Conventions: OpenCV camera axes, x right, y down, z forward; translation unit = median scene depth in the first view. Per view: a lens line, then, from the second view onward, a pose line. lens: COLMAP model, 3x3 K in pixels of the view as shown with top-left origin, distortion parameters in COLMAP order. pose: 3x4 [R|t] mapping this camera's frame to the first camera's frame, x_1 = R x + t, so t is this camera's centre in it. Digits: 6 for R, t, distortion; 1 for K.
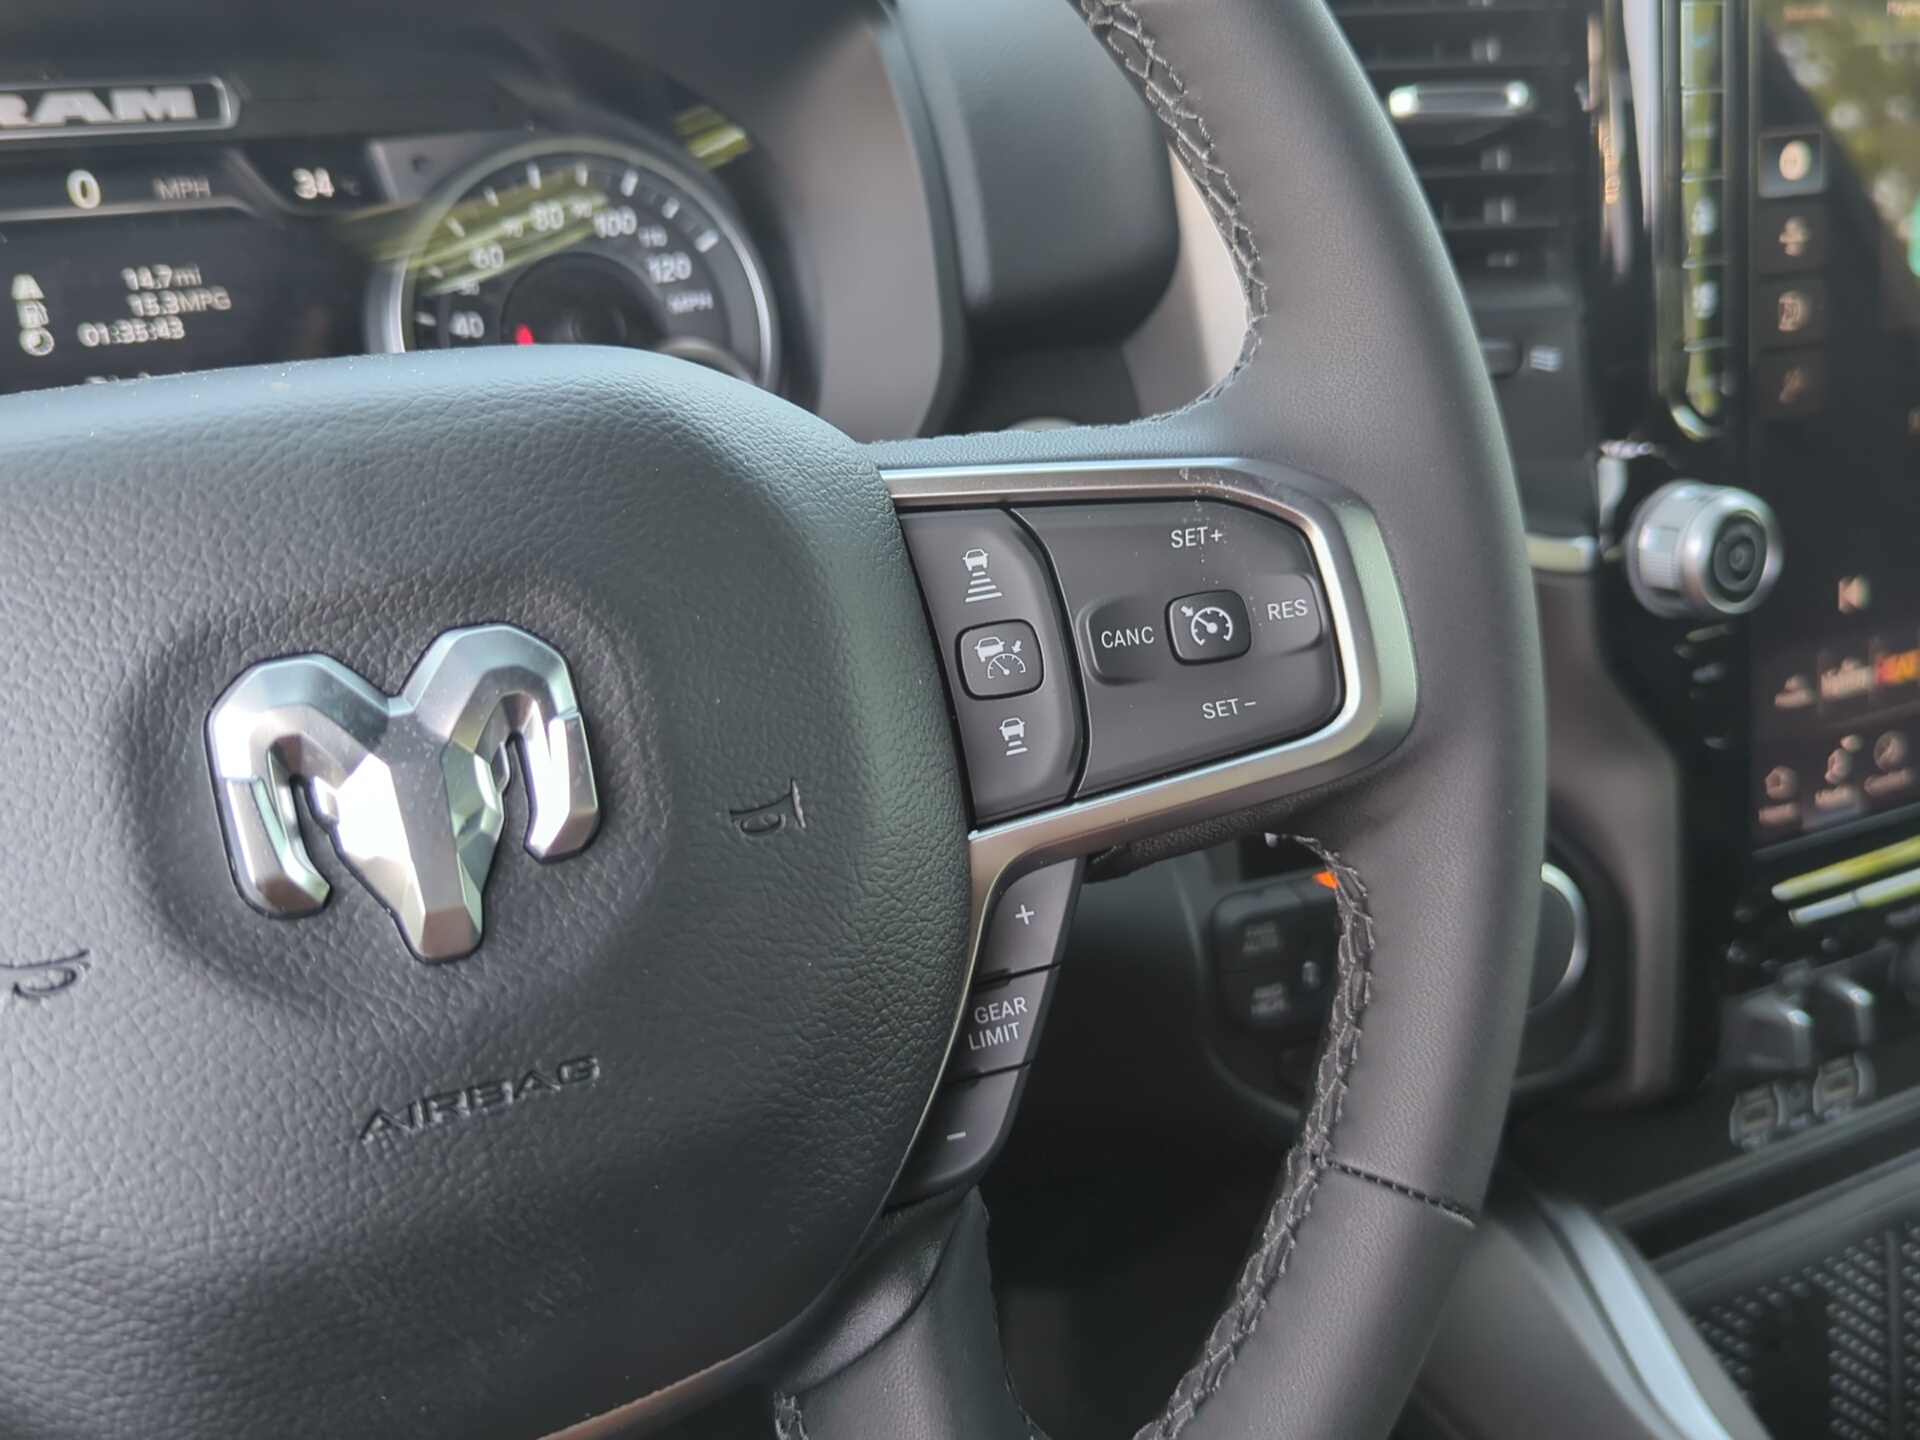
lens RADIAL K [[1931.7, 0, 970.0], [0, 1931.7, 690.1], [0, 0, 1]] dist [0.013114, -0.020975]
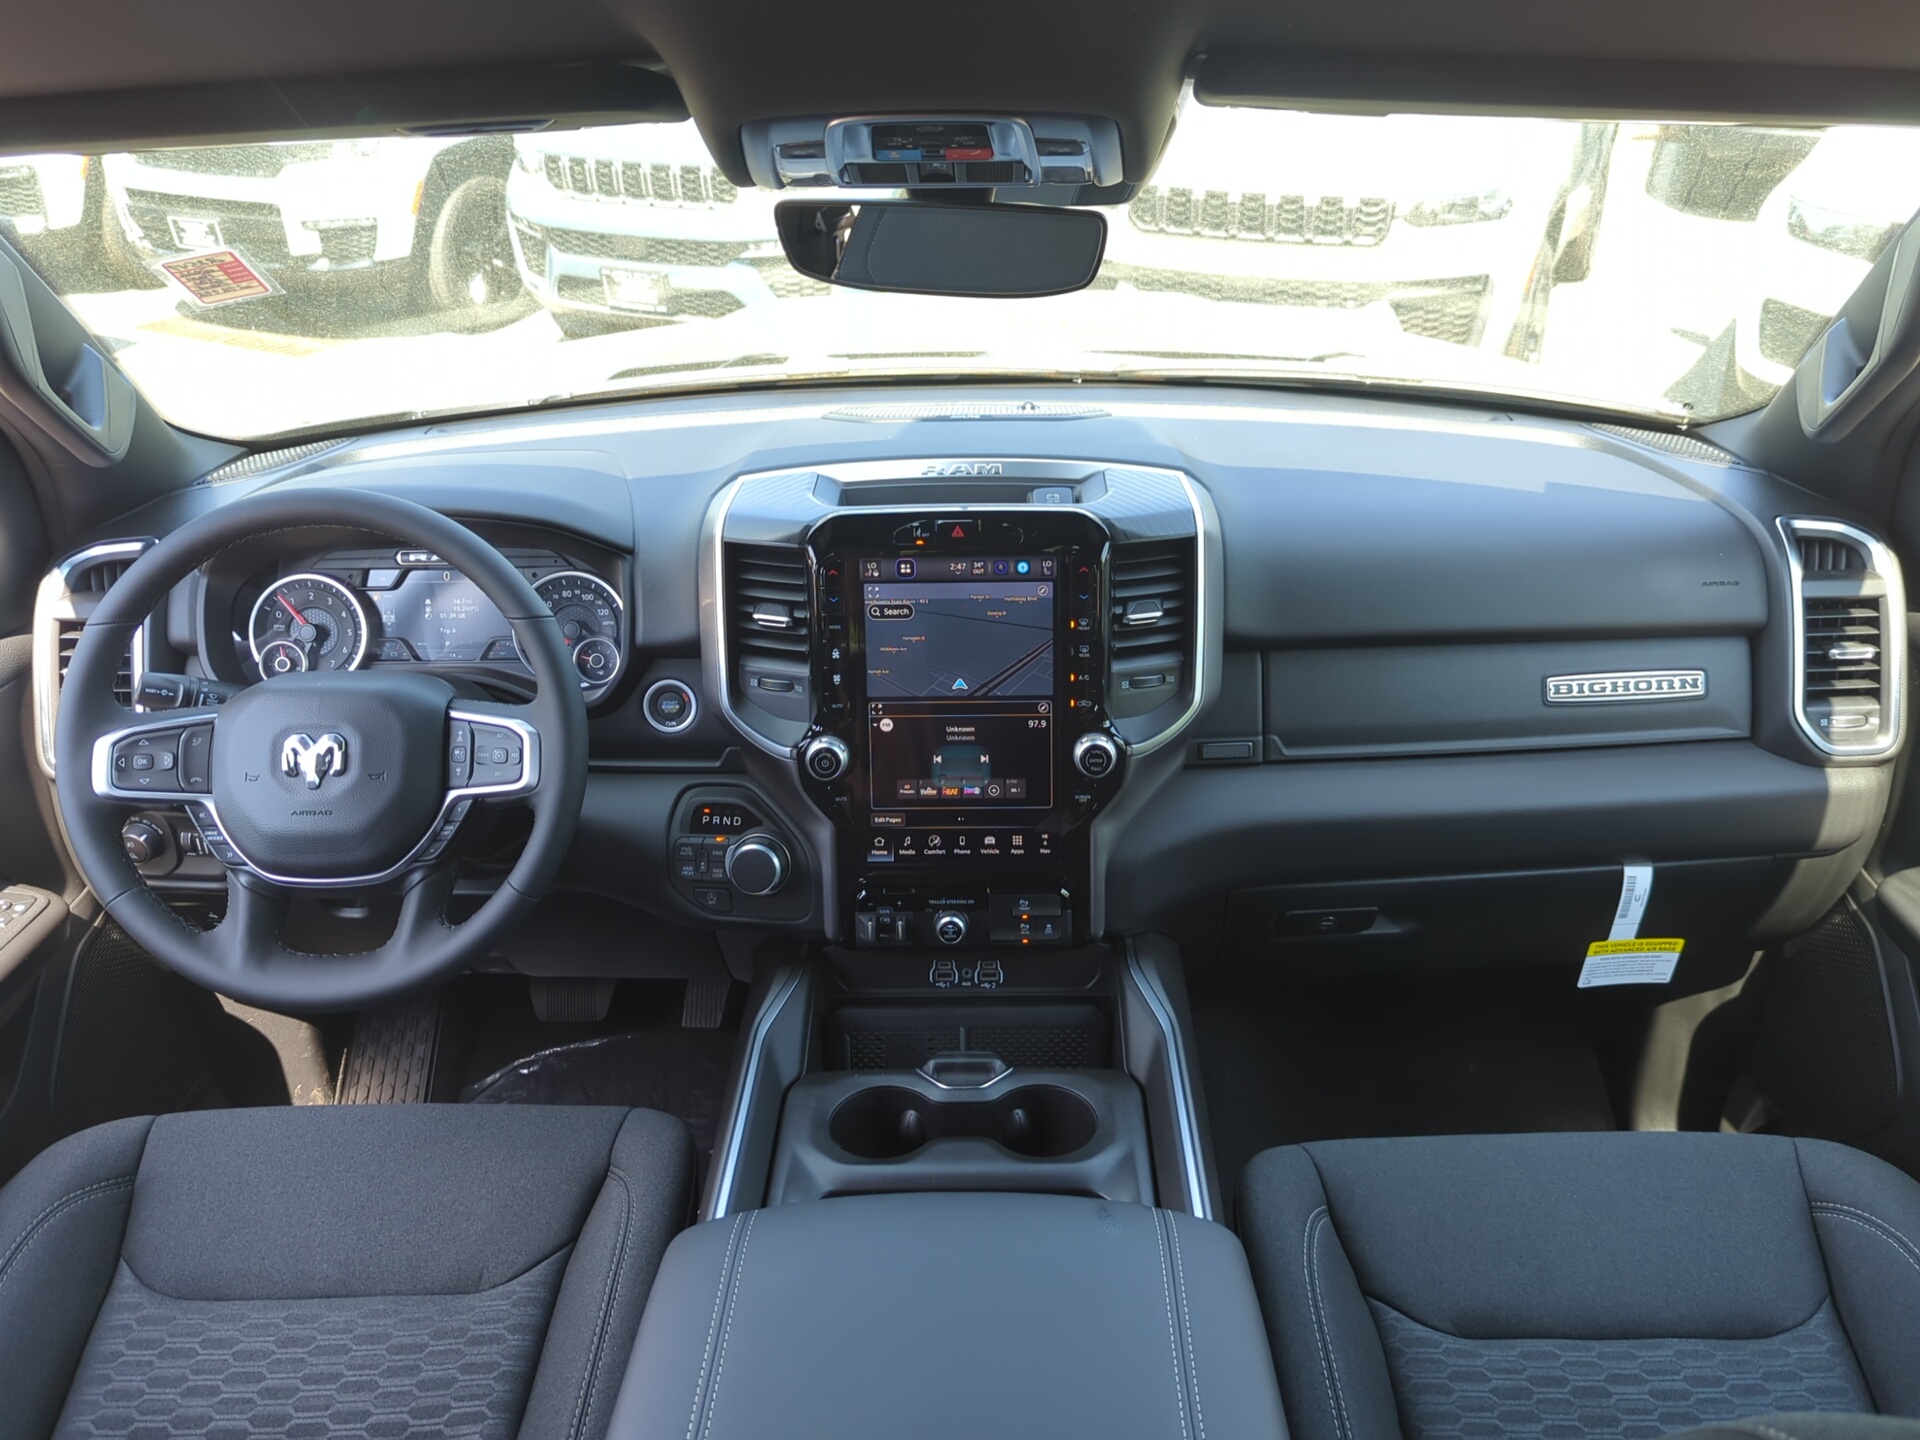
lens RADIAL K [[1536.0, 0, 973.2], [0, 1536.0, 701.4], [0, 0, 1]] dist [0.065582, -0.091425]
pose [[0.881869, 0.169139, -0.440112, 2.670552], [-0.164800, 0.985140, 0.048383, -0.515889], [0.441755, 0.029863, 0.896638, -1.769352]]
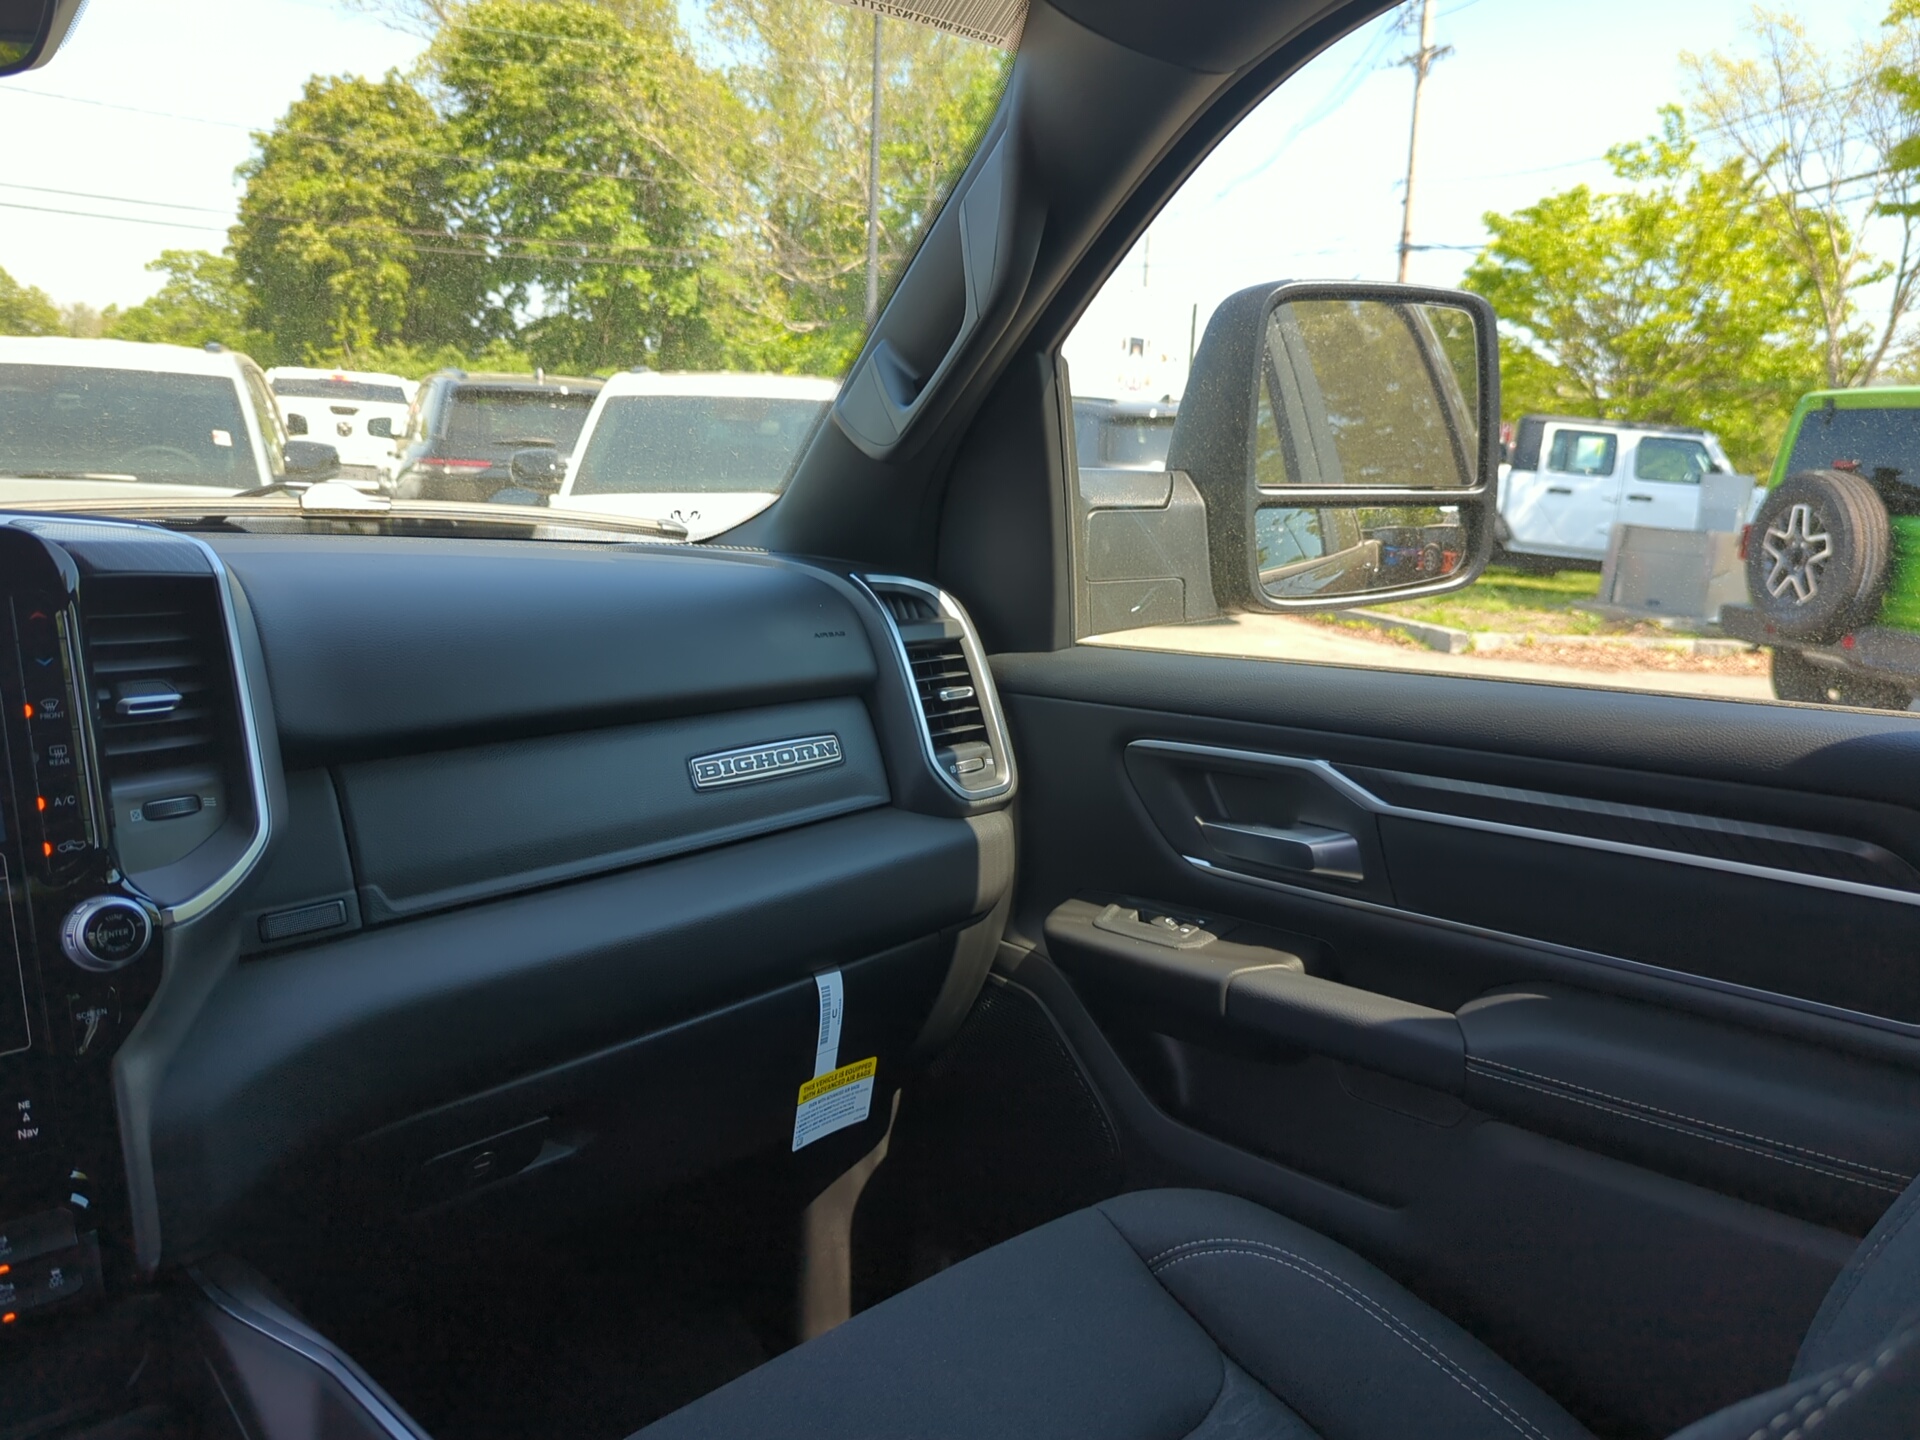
lens RADIAL K [[1536.0, 0, 973.2], [0, 1536.0, 701.4], [0, 0, 1]] dist [0.065582, -0.091425]
pose [[0.959858, -0.053890, 0.275261, 1.860580], [0.124685, 0.961054, -0.246634, 0.154290], [-0.251250, 0.271054, 0.929195, -0.660412]]
